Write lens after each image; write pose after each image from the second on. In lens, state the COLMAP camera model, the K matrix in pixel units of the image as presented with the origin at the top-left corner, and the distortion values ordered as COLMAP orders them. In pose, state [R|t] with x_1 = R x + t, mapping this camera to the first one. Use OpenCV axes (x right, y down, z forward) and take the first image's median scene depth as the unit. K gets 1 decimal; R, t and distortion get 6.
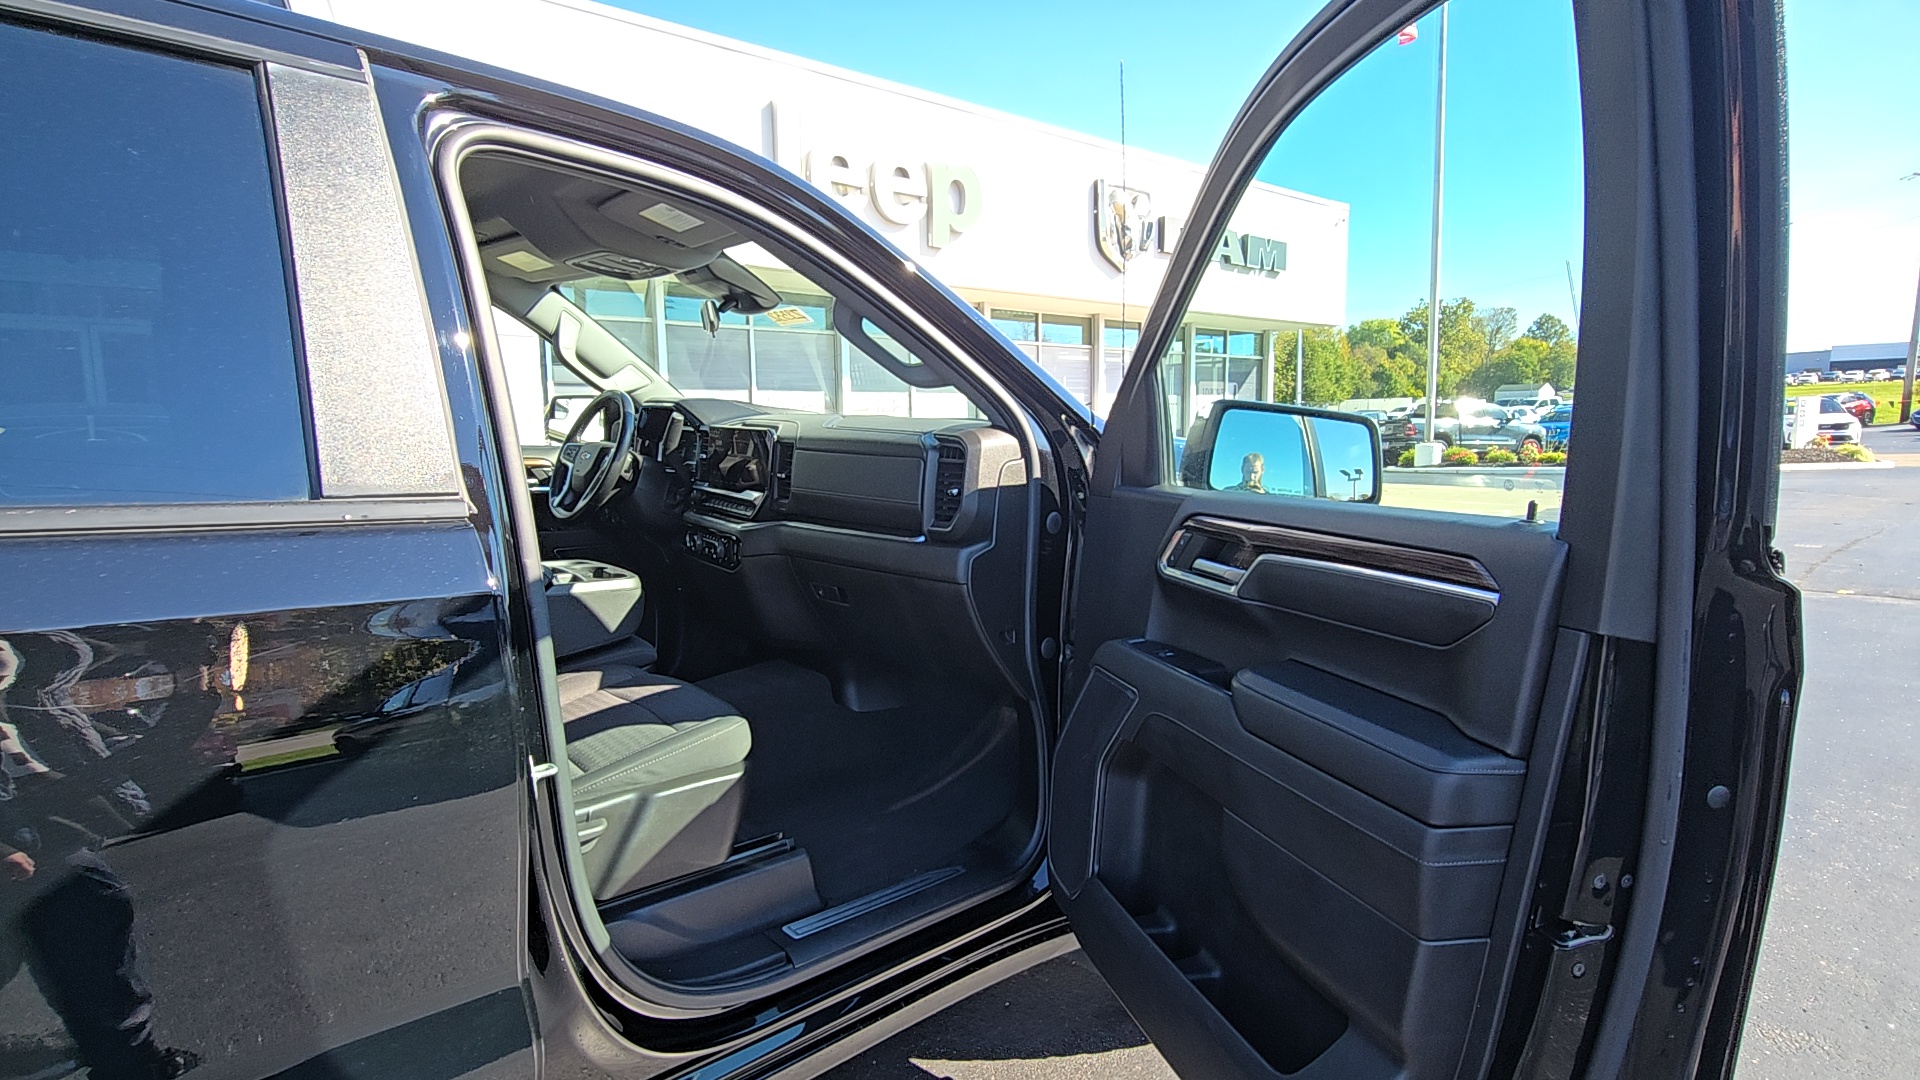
lens RADIAL K [[968.1, 0, 954.2], [0, 968.1, 541.0], [0, 0, 1]] dist [0.002254, -0.001381]
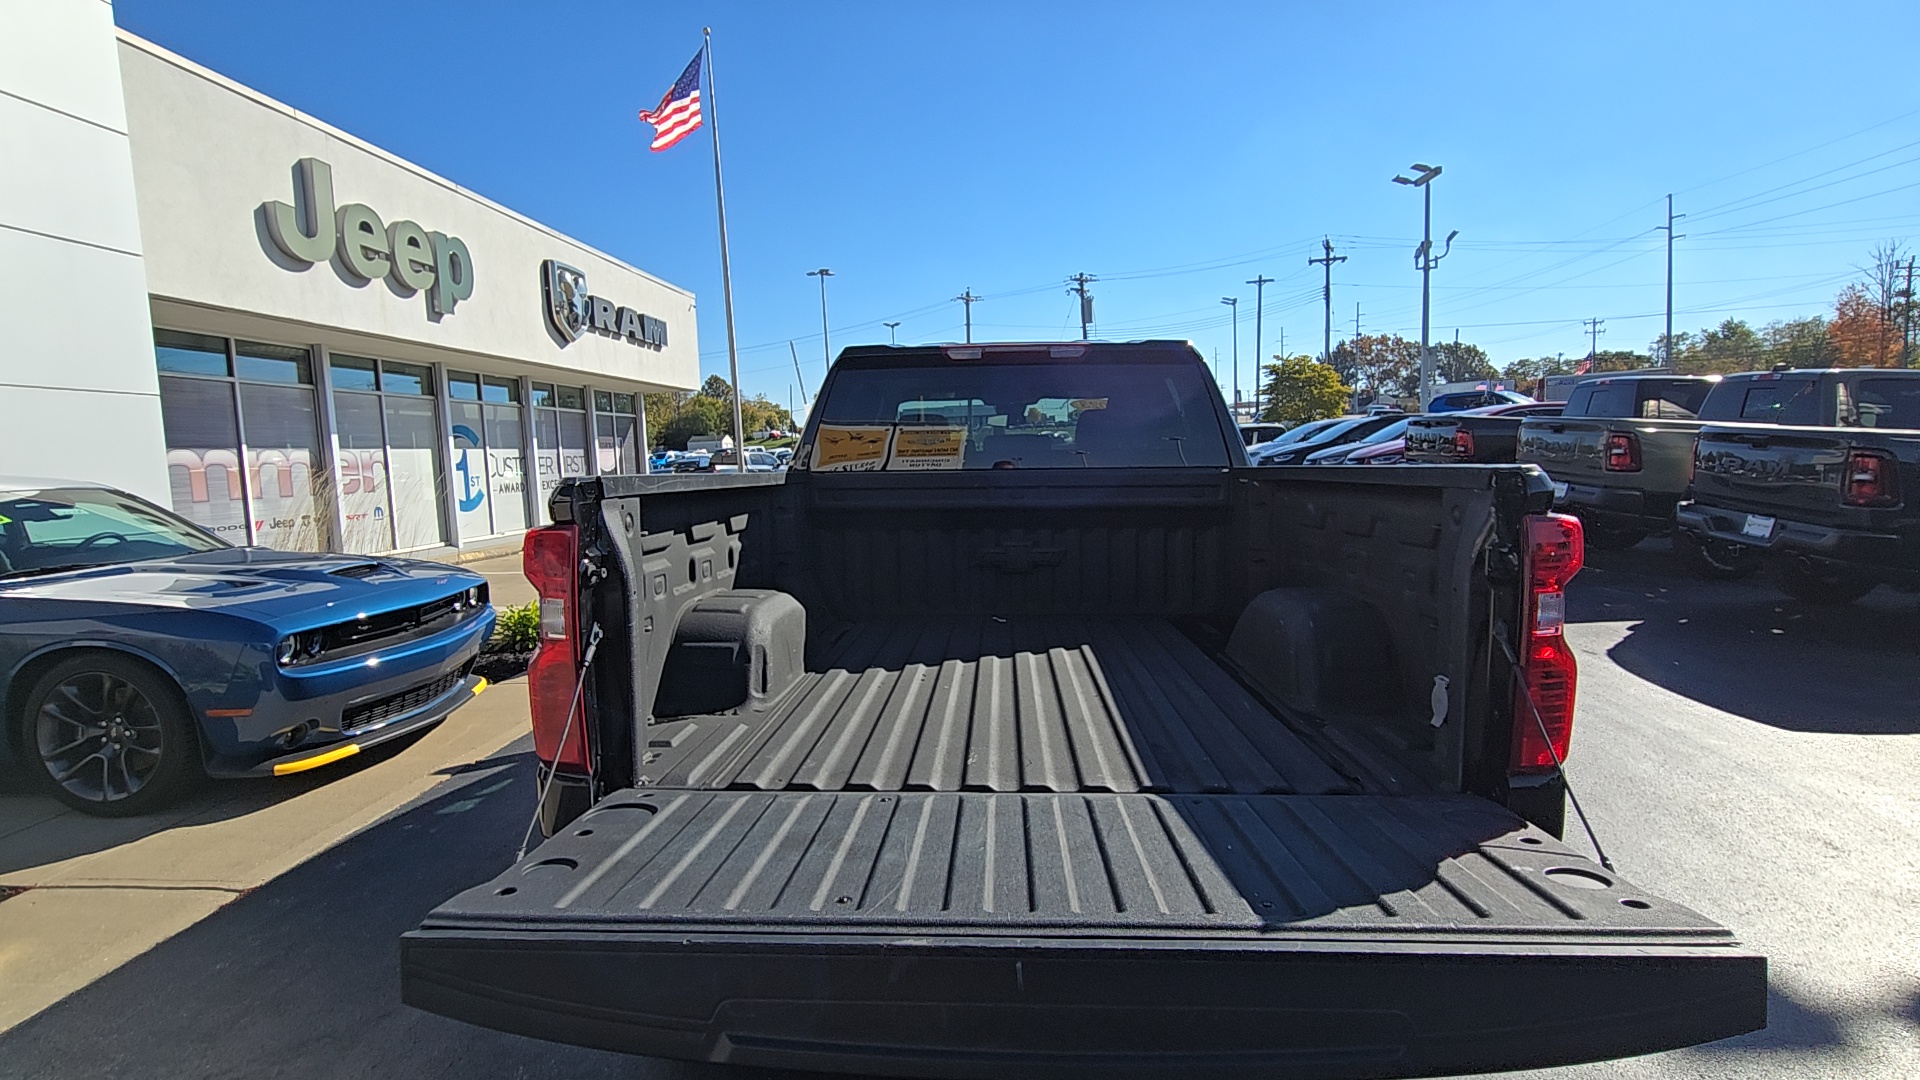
lens RADIAL K [[968.1, 0, 953.8], [0, 968.1, 541.7], [0, 0, 1]] dist [0.002254, -0.001381]
pose [[0.702887, -0.080855, 0.706691, -0.181364], [0.117123, 0.993113, -0.002867, 0.006028], [-0.701592, 0.084785, 0.707516, -0.055268]]
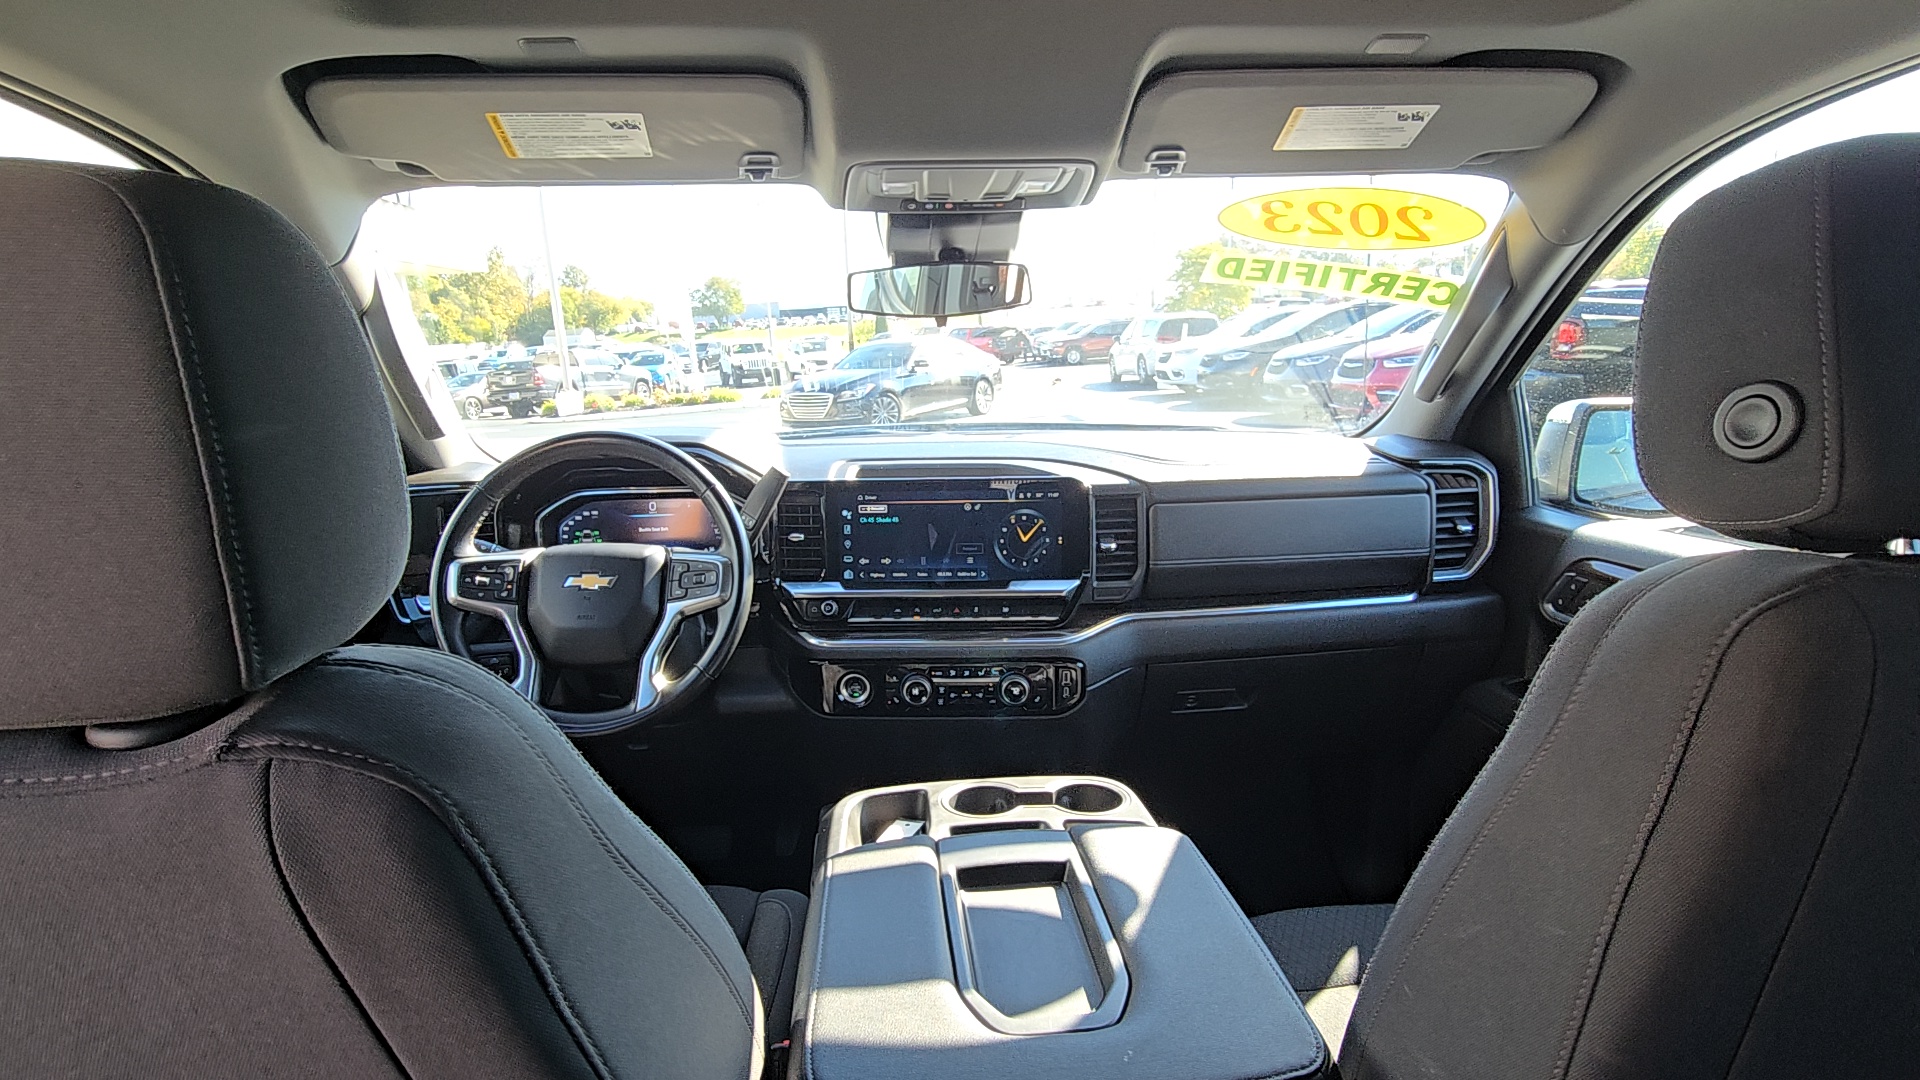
lens RADIAL K [[968.1, 0, 951.4], [0, 968.1, 534.5], [0, 0, 1]] dist [0.002254, -0.001381]
pose [[0.614649, -0.171321, 0.769971, -0.060011], [0.133979, 0.984620, 0.112129, -0.013165], [-0.777339, 0.034240, 0.628149, 0.055006]]
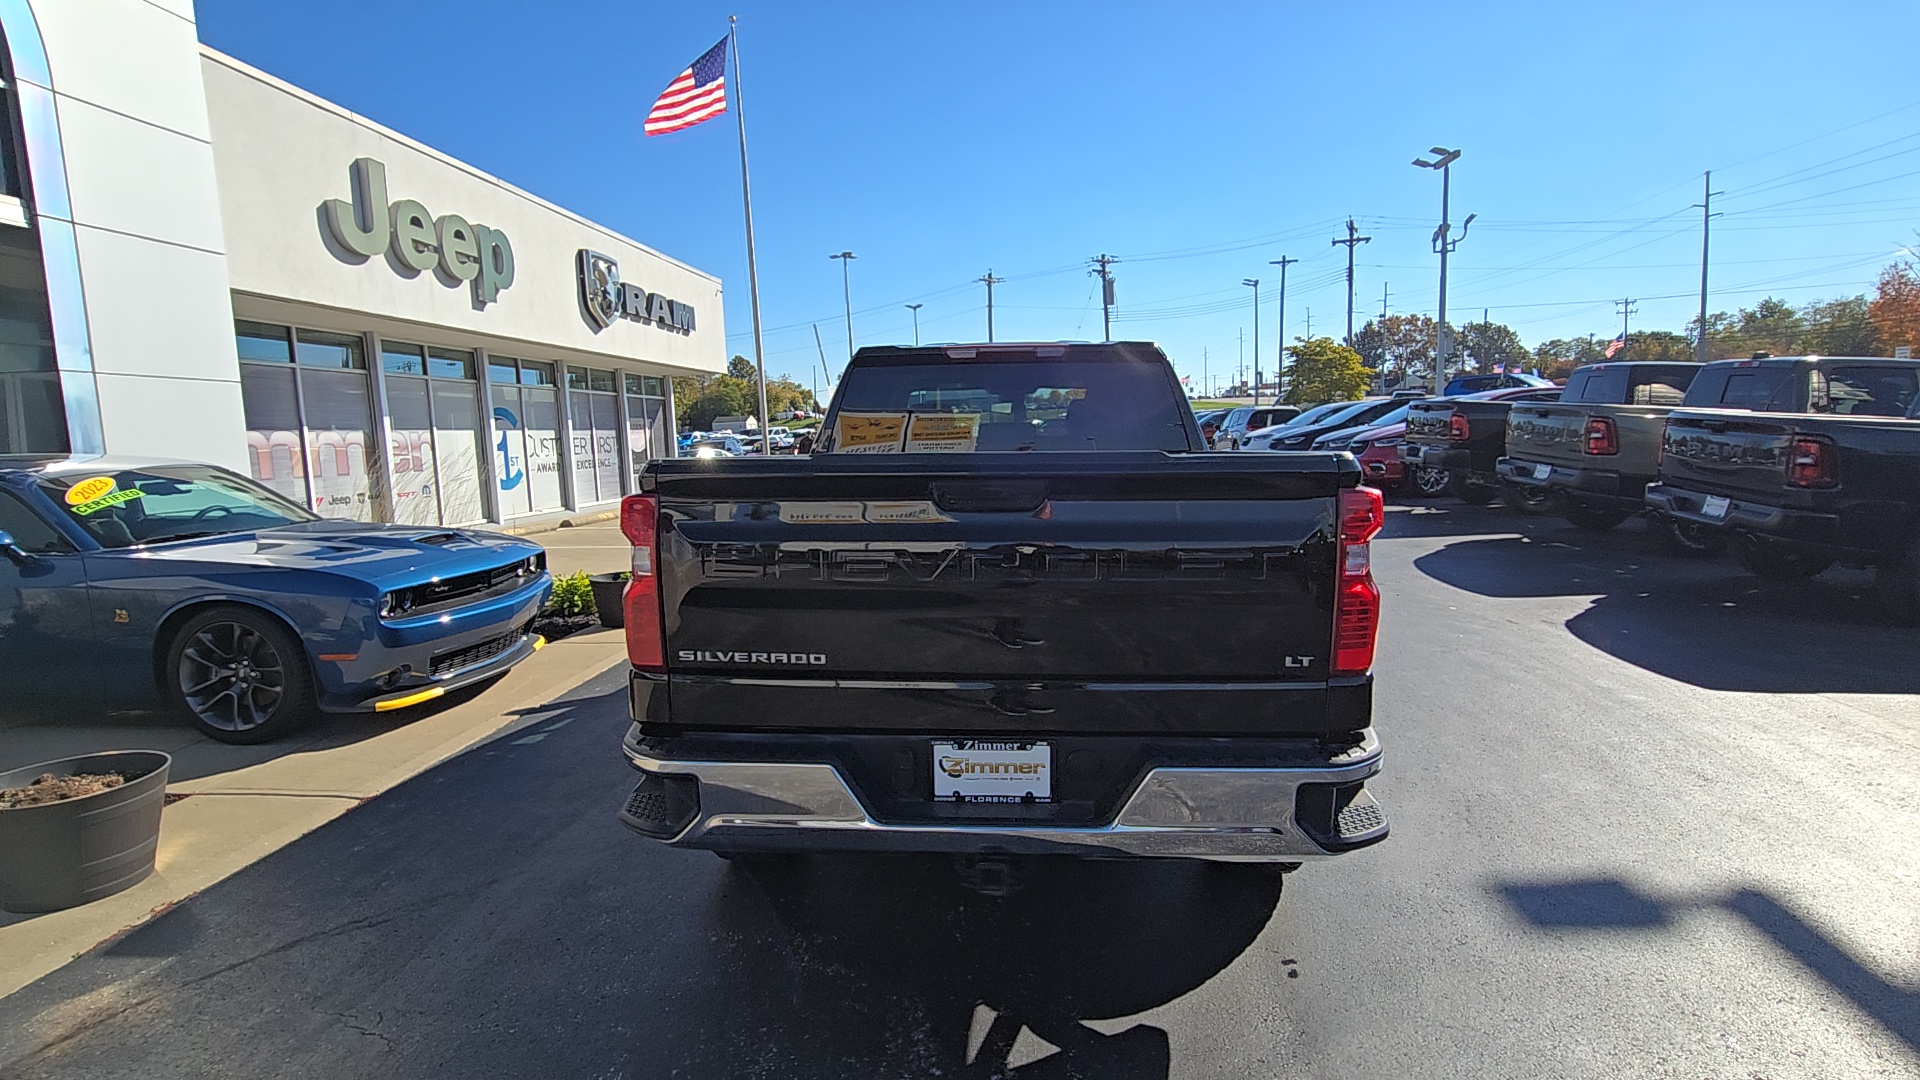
lens RADIAL K [[968.1, 0, 953.8], [0, 968.1, 539.6], [0, 0, 1]] dist [0.002254, -0.001381]
pose [[0.719620, -0.089985, 0.688512, -0.195468], [0.112966, 0.993529, 0.011780, 0.008027], [-0.685117, 0.069301, 0.725129, -0.074977]]
